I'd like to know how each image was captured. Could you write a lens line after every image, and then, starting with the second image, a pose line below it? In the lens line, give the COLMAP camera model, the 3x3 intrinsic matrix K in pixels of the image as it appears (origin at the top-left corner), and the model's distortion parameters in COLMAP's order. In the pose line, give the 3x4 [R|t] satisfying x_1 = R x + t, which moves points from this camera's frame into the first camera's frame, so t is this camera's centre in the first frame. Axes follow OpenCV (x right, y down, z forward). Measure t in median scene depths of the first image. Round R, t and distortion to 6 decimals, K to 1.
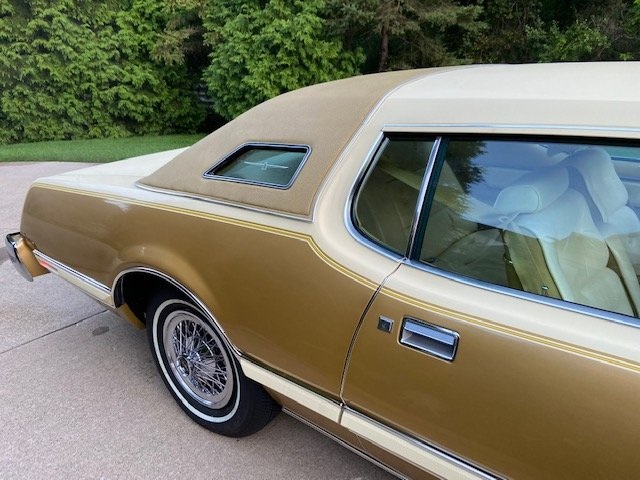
lens RADIAL K [[485.7, 0, 319.4], [0, 485.7, 243.5], [0, 0, 1]] dist [0.071932, -0.084925]
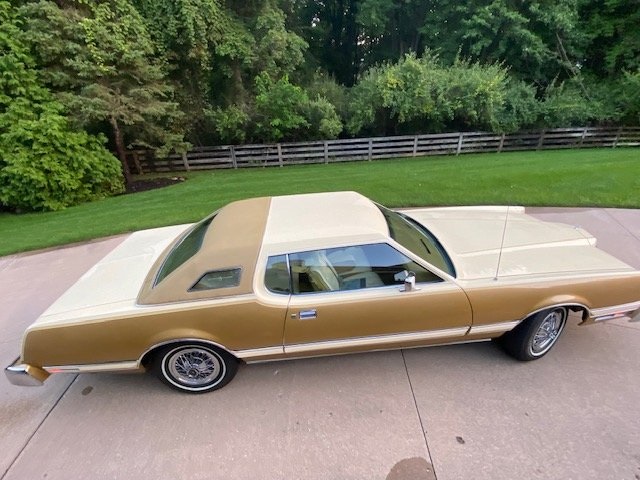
lens RADIAL K [[304.2, 0, 320.7], [0, 304.2, 242.0], [0, 0, 1]] dist [0.001171, -0.013531]
pose [[0.731358, -0.306554, 0.609212, -0.086931], [0.270967, 0.950363, 0.152926, -0.060696], [-0.625853, 0.053233, 0.778122, -0.074909]]
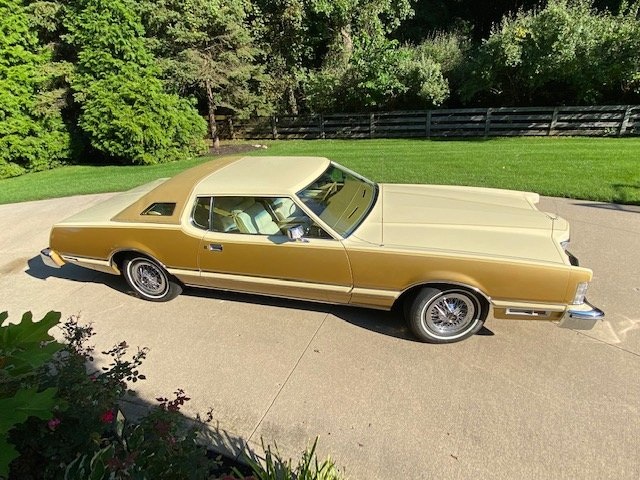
lens RADIAL K [[363.5, 0, 319.9], [0, 363.5, 242.1], [0, 0, 1]] dist [0.011802, -0.015977]
pose [[0.929509, -0.194876, 0.313108, 0.008682], [0.170537, 0.979889, 0.103611, -0.002388], [-0.327002, -0.042911, 0.944049, -0.231077]]
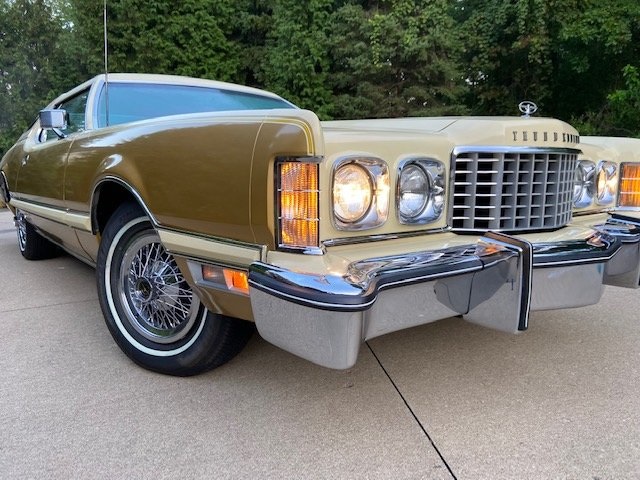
lens RADIAL K [[486.4, 0, 320.7], [0, 486.4, 228.8], [0, 0, 1]] dist [0.105078, -0.128802]
pose [[0.970617, 0.037533, -0.237683, 0.283548], [-0.093581, 0.968881, -0.229155, 0.118935], [0.221686, 0.244665, 0.943925, -0.139618]]
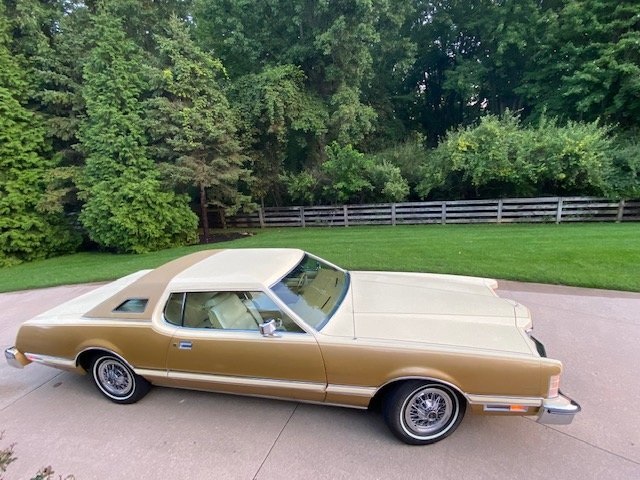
lens RADIAL K [[328.3, 0, 320.7], [0, 328.3, 241.9], [0, 0, 1]] dist [0.015417, -0.023266]
pose [[0.906725, -0.133743, 0.399953, 0.027094], [0.192684, 0.974985, -0.110799, -0.012967], [-0.375130, 0.177529, 0.909814, -0.214988]]
